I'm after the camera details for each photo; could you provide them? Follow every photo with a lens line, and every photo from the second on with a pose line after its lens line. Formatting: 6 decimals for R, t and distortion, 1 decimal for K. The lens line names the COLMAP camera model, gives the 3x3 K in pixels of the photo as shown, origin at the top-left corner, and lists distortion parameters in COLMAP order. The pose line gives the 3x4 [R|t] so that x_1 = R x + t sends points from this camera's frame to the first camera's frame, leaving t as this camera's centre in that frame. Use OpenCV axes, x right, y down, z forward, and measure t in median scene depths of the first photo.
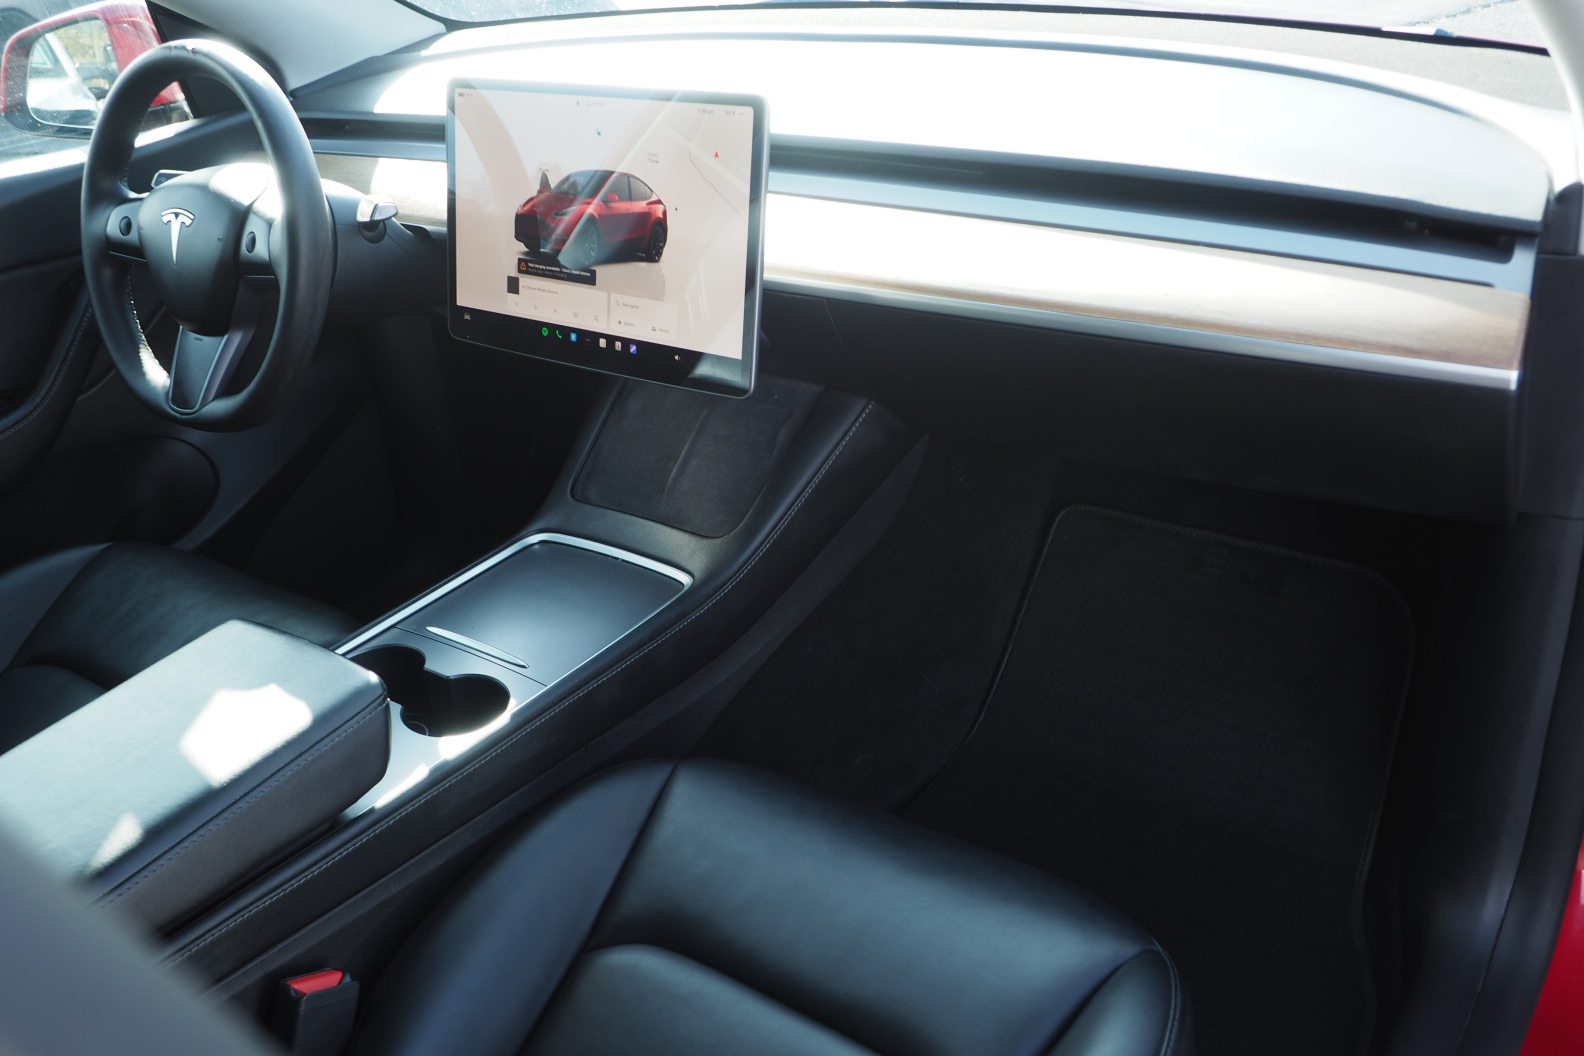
lens RADIAL K [[1415.8, 0, 799.4], [0, 1415.8, 538.7], [0, 0, 1]] dist [-0.014322, -0.009398]
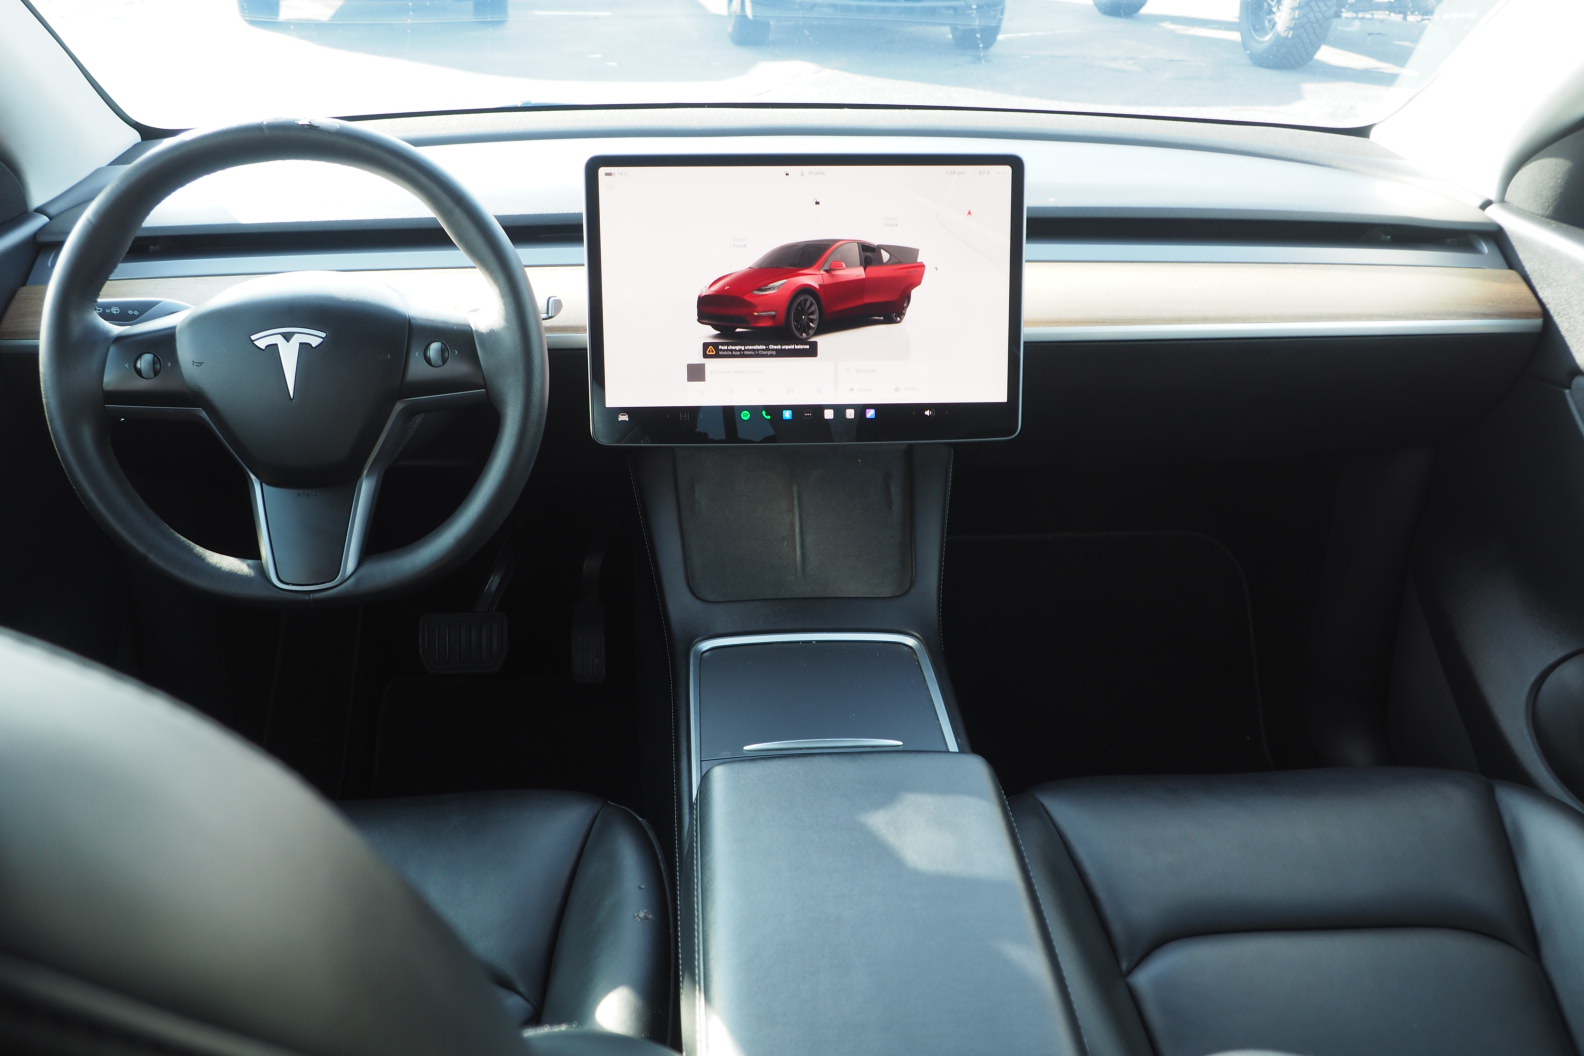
lens RADIAL K [[1415.8, 0, 797.7], [0, 1415.8, 550.7], [0, 0, 1]] dist [-0.014322, -0.009398]
pose [[0.770401, -0.183643, 0.610538, -0.769775], [0.240313, 0.970630, -0.011282, -0.040760], [-0.590535, 0.155412, 0.791906, 0.251488]]
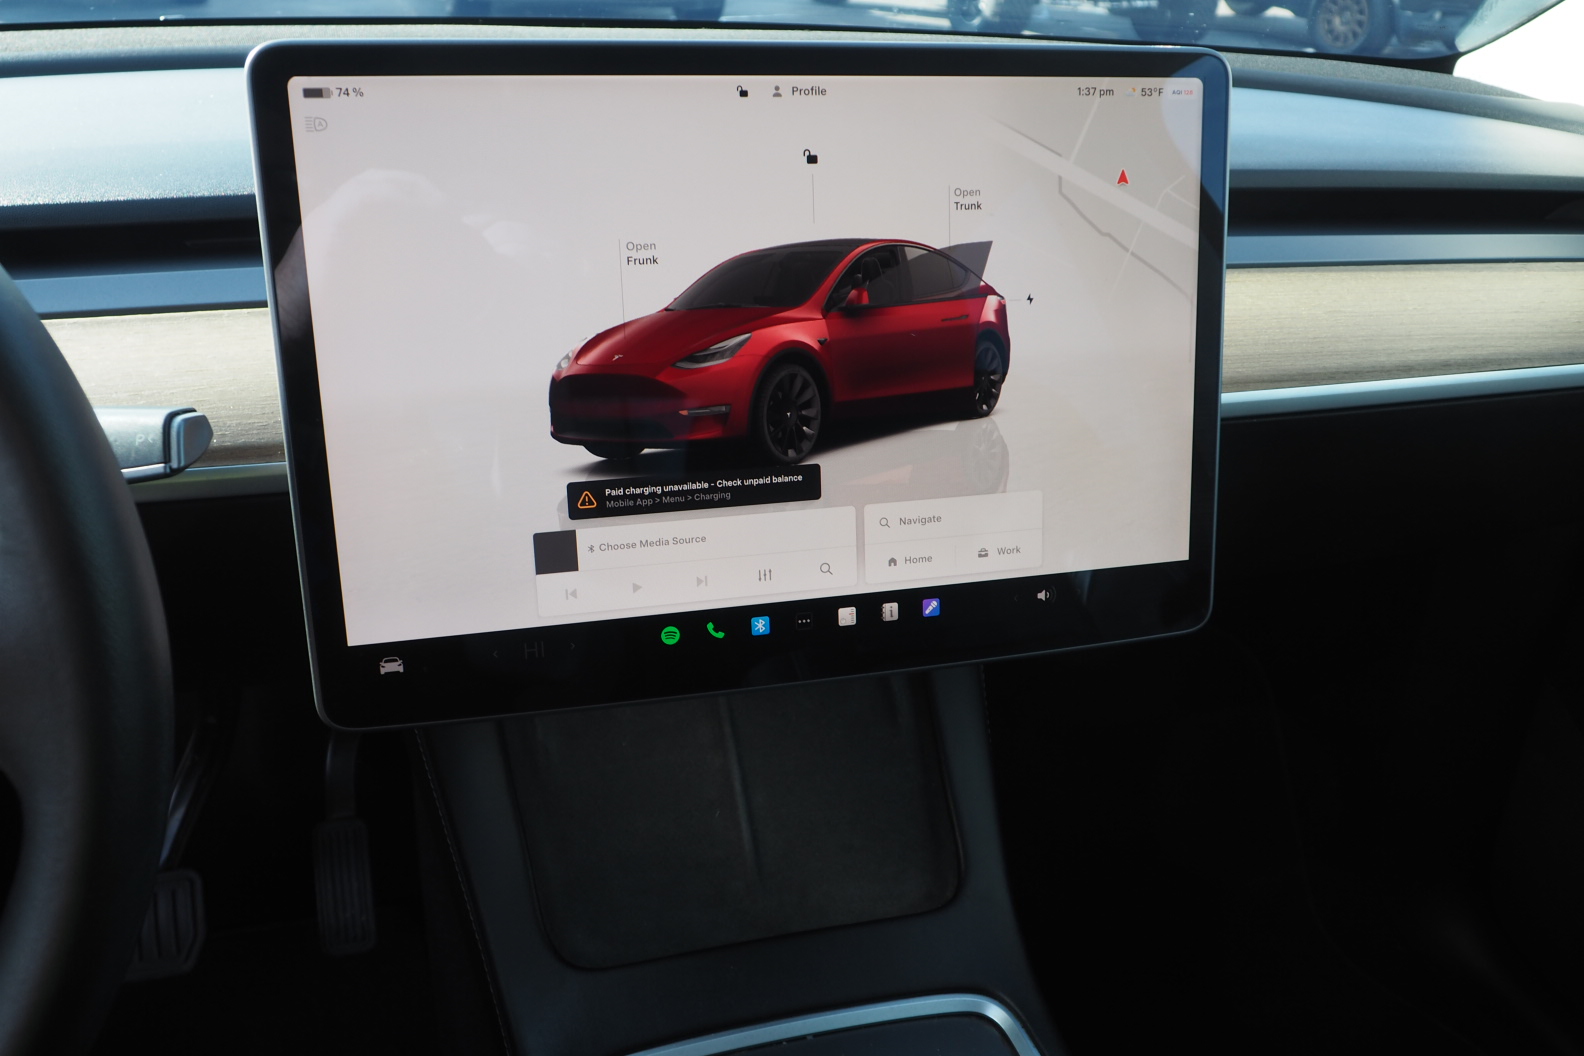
lens RADIAL K [[1302.2, 0, 803.6], [0, 1302.2, 548.0], [0, 0, 1]] dist [-0.031119, -0.001631]
pose [[0.619505, -0.249610, 0.744250, -0.454395], [0.297896, 0.951932, 0.071298, -0.193271], [-0.726272, 0.177540, 0.664084, 0.726083]]
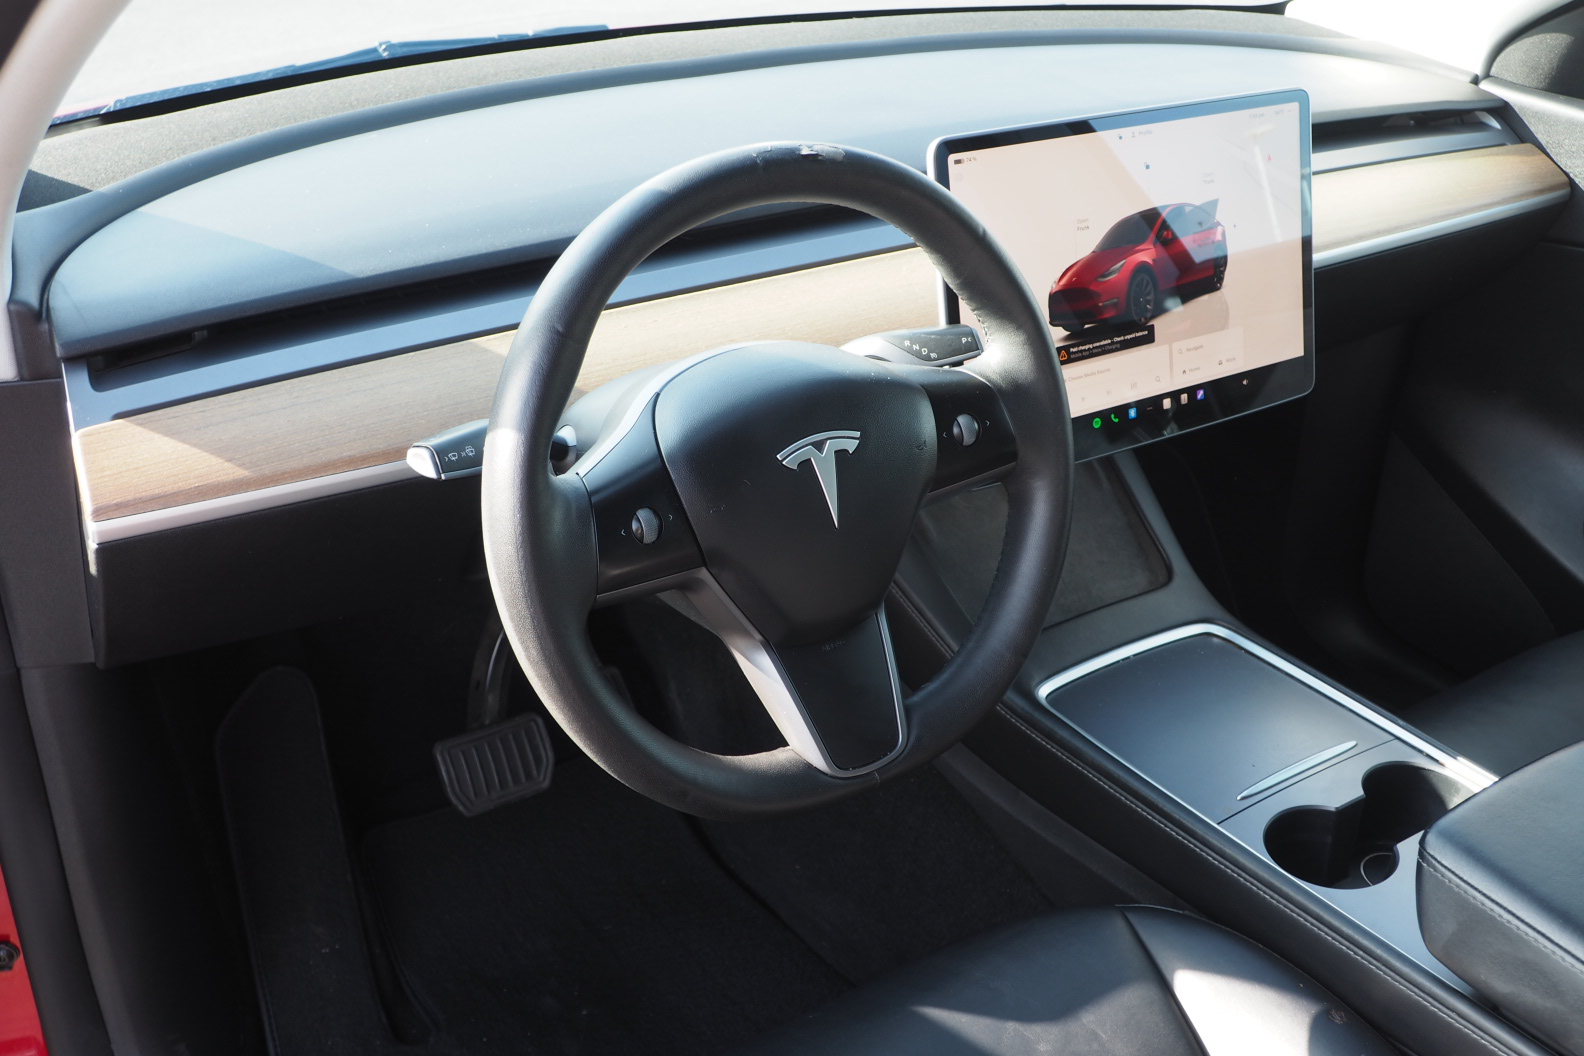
lens RADIAL K [[1577.9, 0, 796.9], [0, 1577.9, 532.6], [0, 0, 1]] dist [0.001092, 0.000000]
pose [[0.348679, -0.354433, 0.867641, -1.077527], [0.395911, 0.894788, 0.206418, -0.355083], [-0.849516, 0.271535, 0.452318, 0.776835]]
